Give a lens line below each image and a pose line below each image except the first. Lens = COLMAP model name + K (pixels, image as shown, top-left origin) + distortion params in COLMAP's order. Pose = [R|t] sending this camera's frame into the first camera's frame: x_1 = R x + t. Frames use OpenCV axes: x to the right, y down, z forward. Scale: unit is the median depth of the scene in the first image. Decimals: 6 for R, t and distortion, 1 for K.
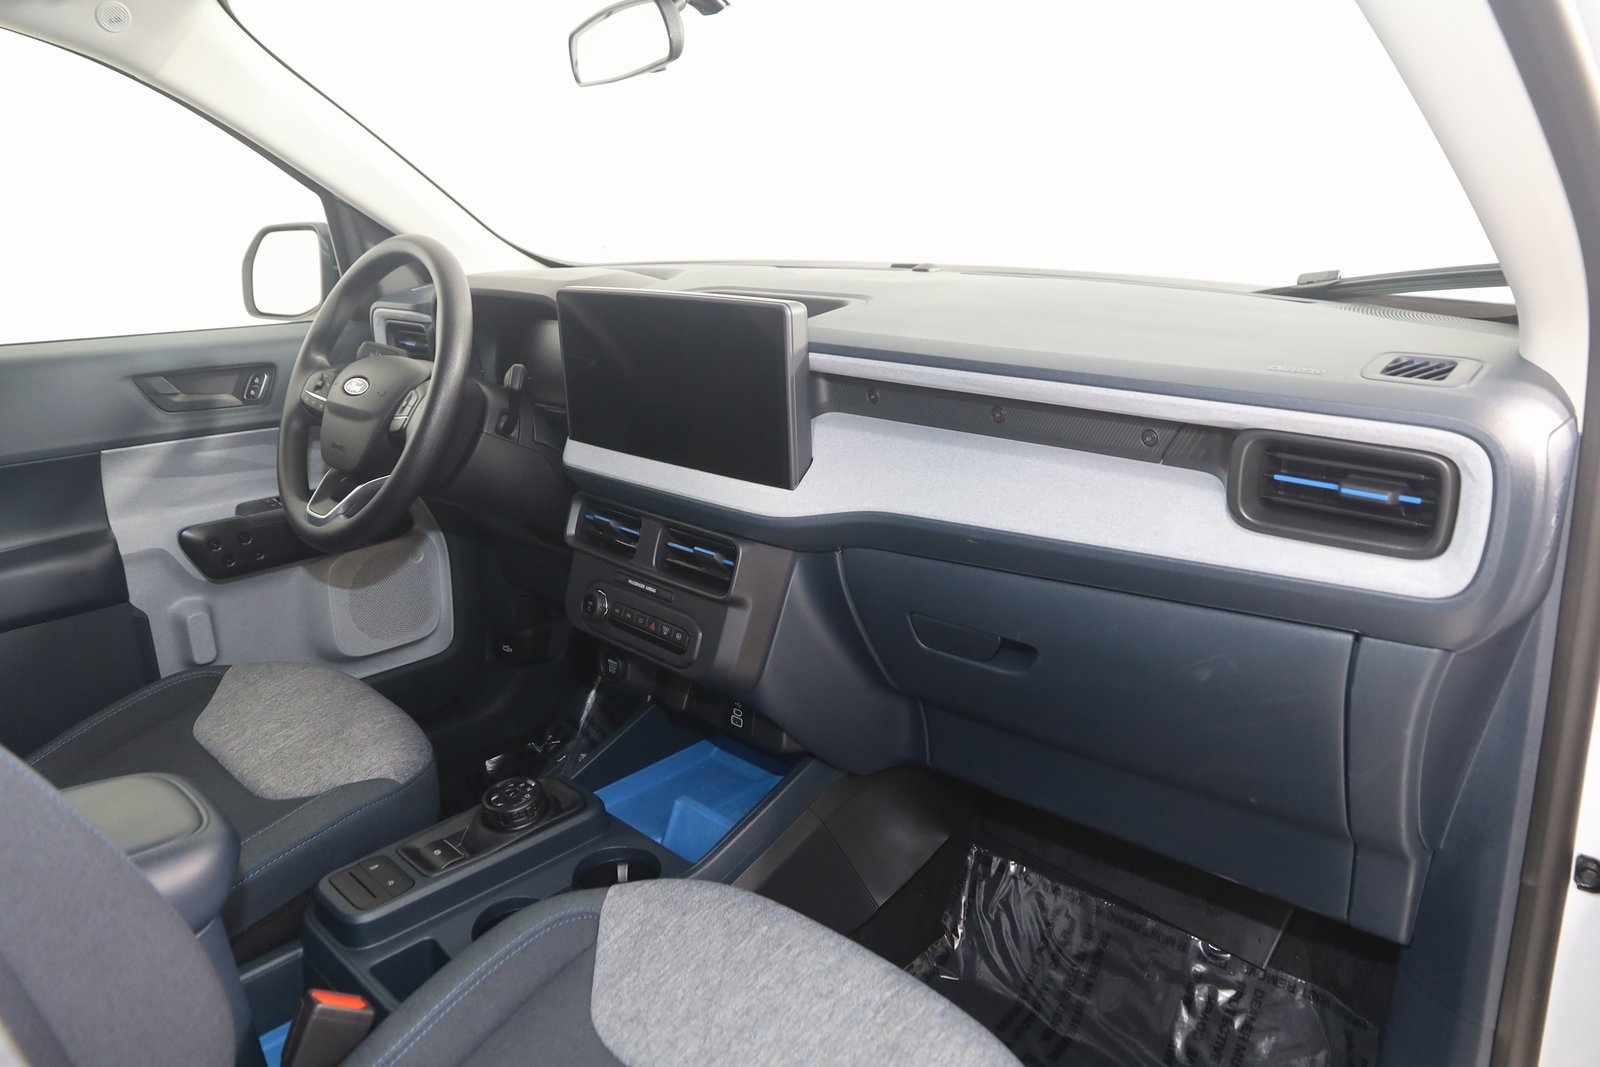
lens RADIAL K [[1117.8, 0, 817.0], [0, 1117.8, 521.0], [0, 0, 1]] dist [-0.119224, 0.070046]
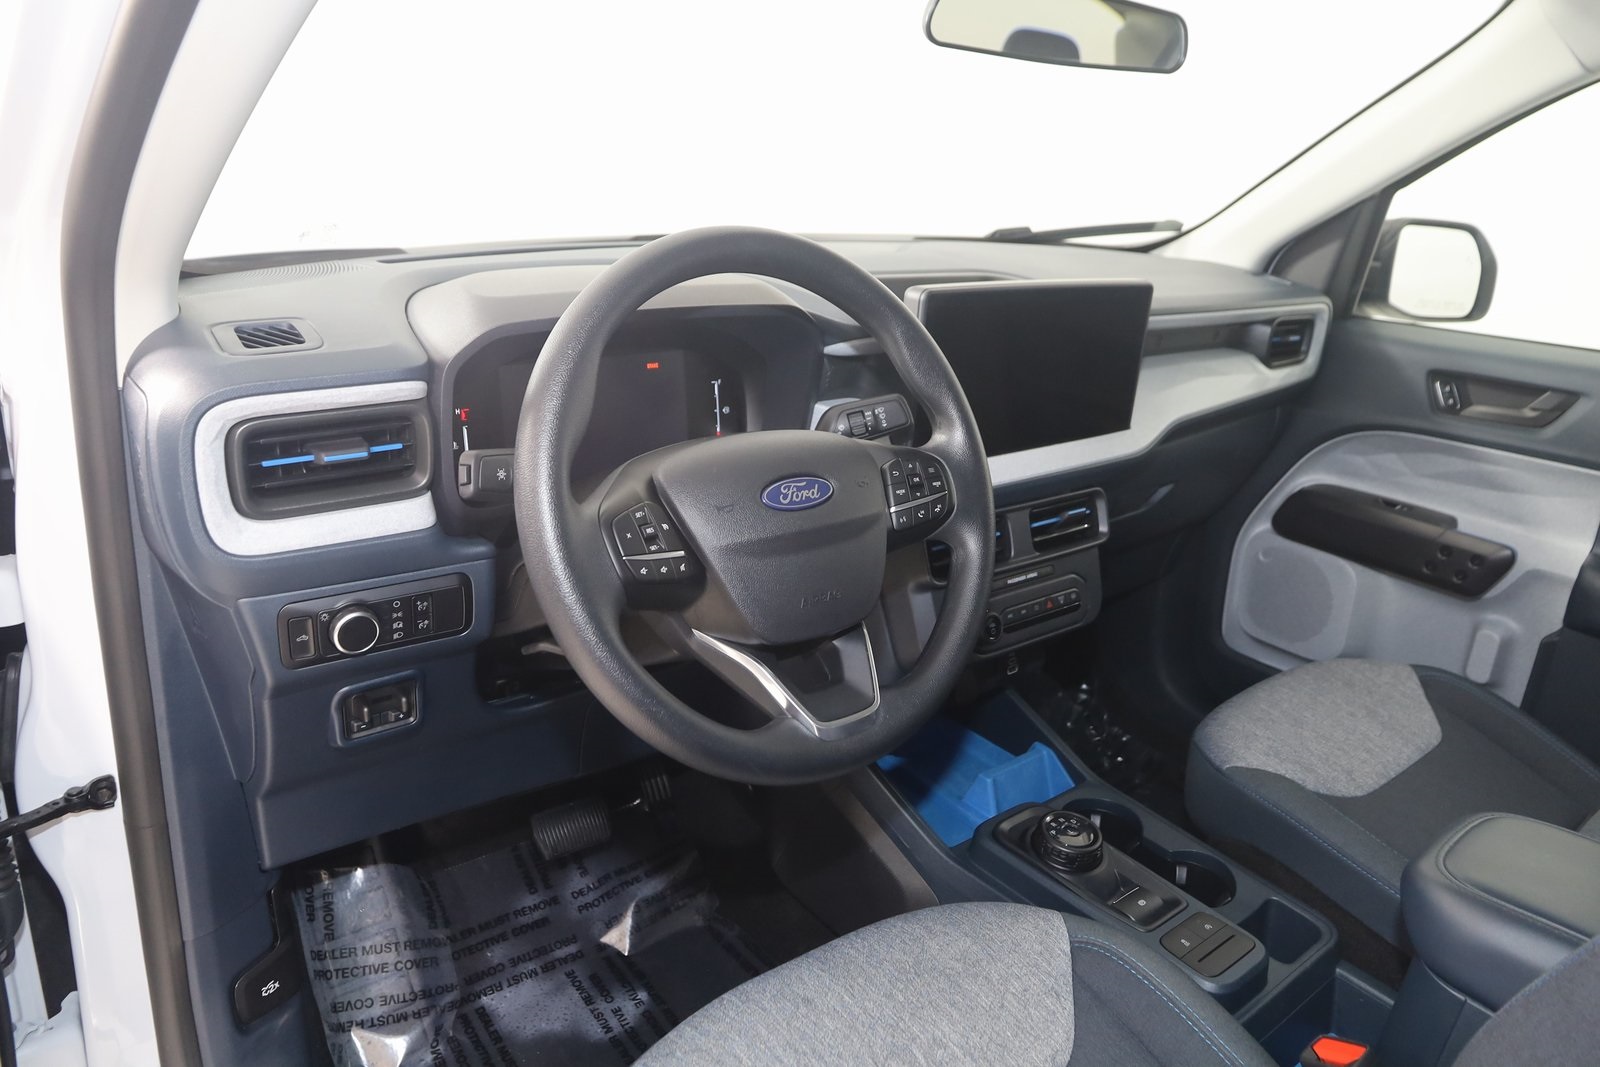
lens RADIAL K [[1117.8, 0, 803.0], [0, 1117.8, 525.1], [0, 0, 1]] dist [-0.119224, 0.070046]
pose [[0.116274, -0.298605, 0.947267, -1.095304], [0.214616, 0.938758, 0.269579, -0.292993], [-0.969753, 0.171954, 0.173239, 0.995339]]
